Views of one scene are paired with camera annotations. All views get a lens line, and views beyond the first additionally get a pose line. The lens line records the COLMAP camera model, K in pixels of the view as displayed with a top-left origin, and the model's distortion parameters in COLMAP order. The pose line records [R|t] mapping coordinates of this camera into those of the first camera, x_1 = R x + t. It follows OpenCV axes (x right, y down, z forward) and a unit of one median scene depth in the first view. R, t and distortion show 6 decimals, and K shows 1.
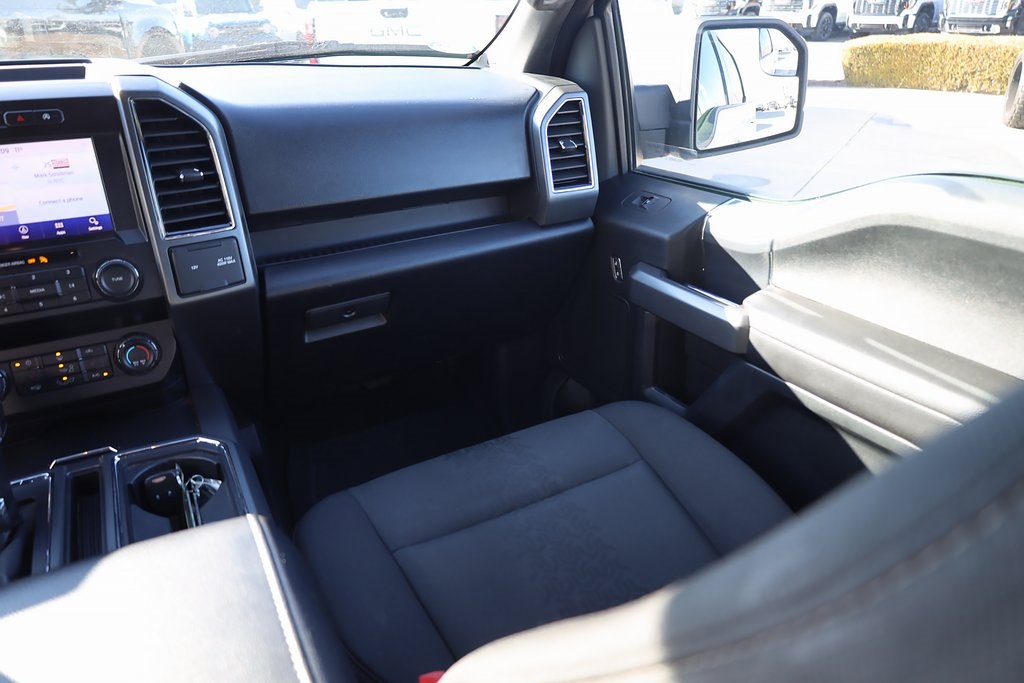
lens RADIAL K [[704.3, 0, 512.0], [0, 704.3, 341.5], [0, 0, 1]] dist [-0.011790, 0.003527]
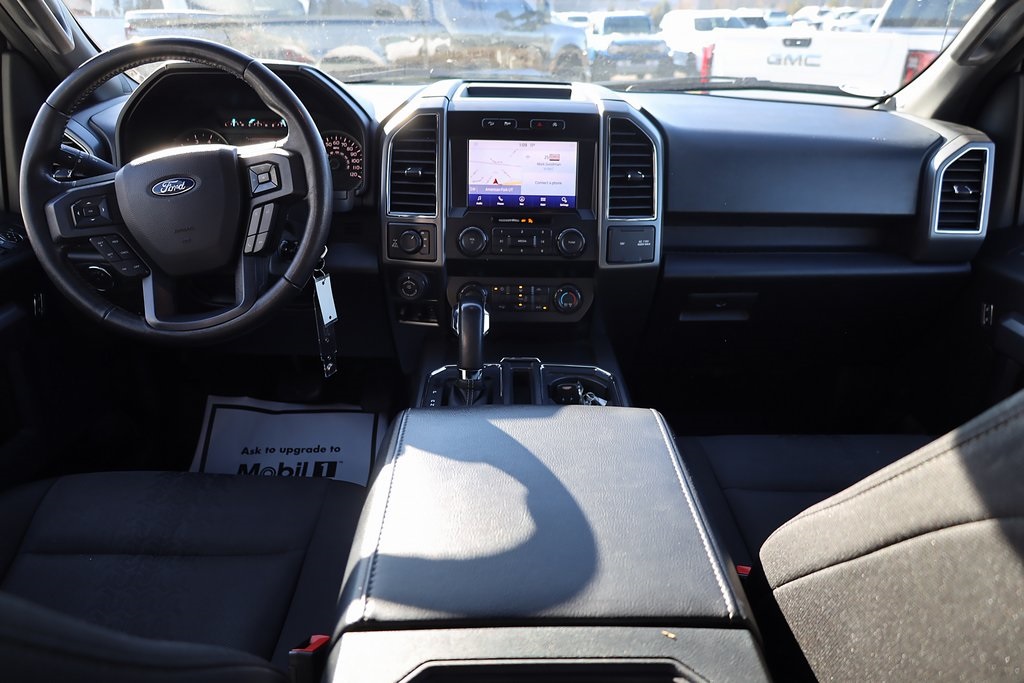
lens RADIAL K [[704.3, 0, 512.0], [0, 704.3, 341.5], [0, 0, 1]] dist [-0.011790, 0.003527]
pose [[0.879275, 0.216211, -0.424416, -0.024066], [-0.225862, 0.973753, 0.028136, 0.082621], [0.419359, 0.071120, 0.905030, -0.280826]]
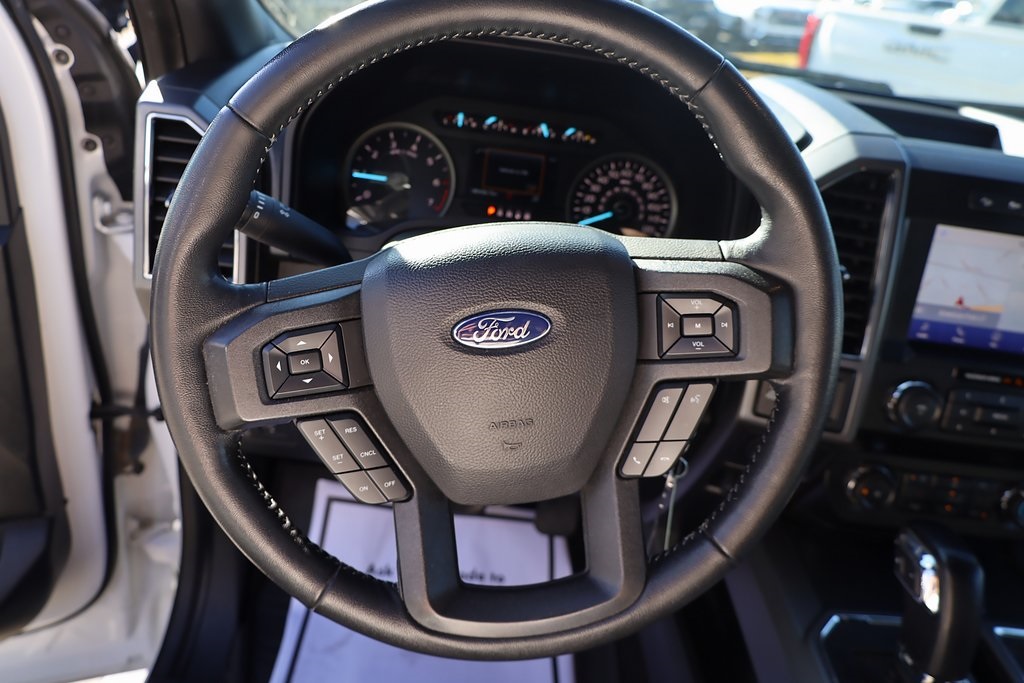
lens RADIAL K [[704.3, 0, 512.0], [0, 704.3, 341.5], [0, 0, 1]] dist [-0.011790, 0.003527]
pose [[0.848259, 0.346621, -0.400388, -0.752521], [-0.337877, 0.936401, 0.094832, -0.034373], [0.407794, 0.054839, 0.911426, 0.011512]]
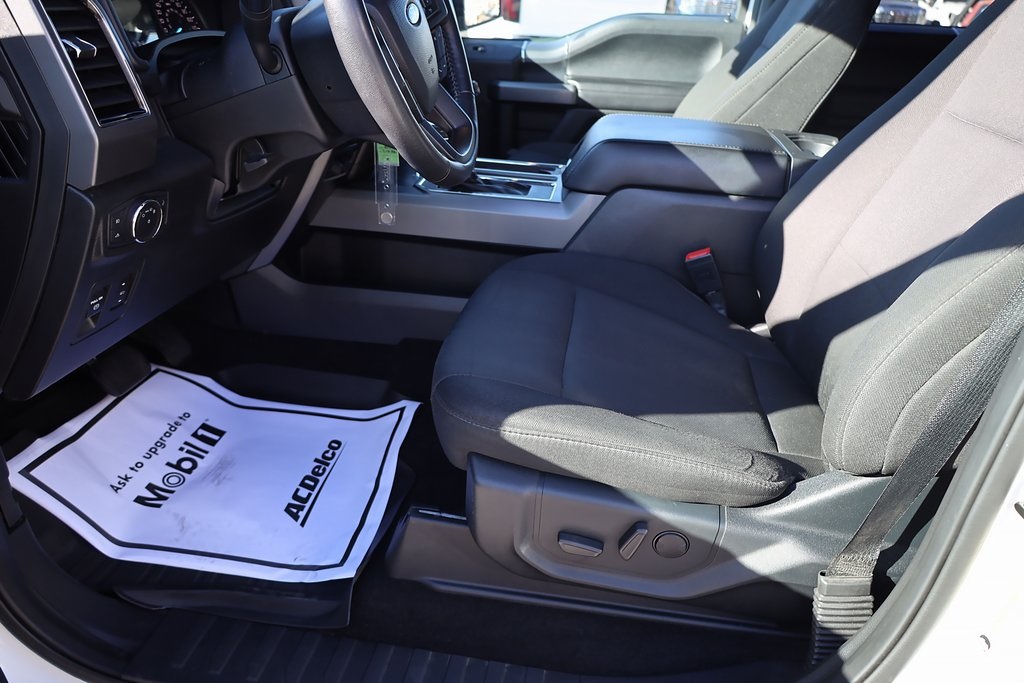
lens RADIAL K [[710.4, 0, 512.0], [0, 710.4, 341.5], [0, 0, 1]] dist [-0.024429, 0.002096]
pose [[0.624450, -0.313579, 0.715353, -1.710467], [0.287019, 0.943916, 0.163225, 0.316422], [-0.726417, 0.103394, 0.679432, -0.296179]]
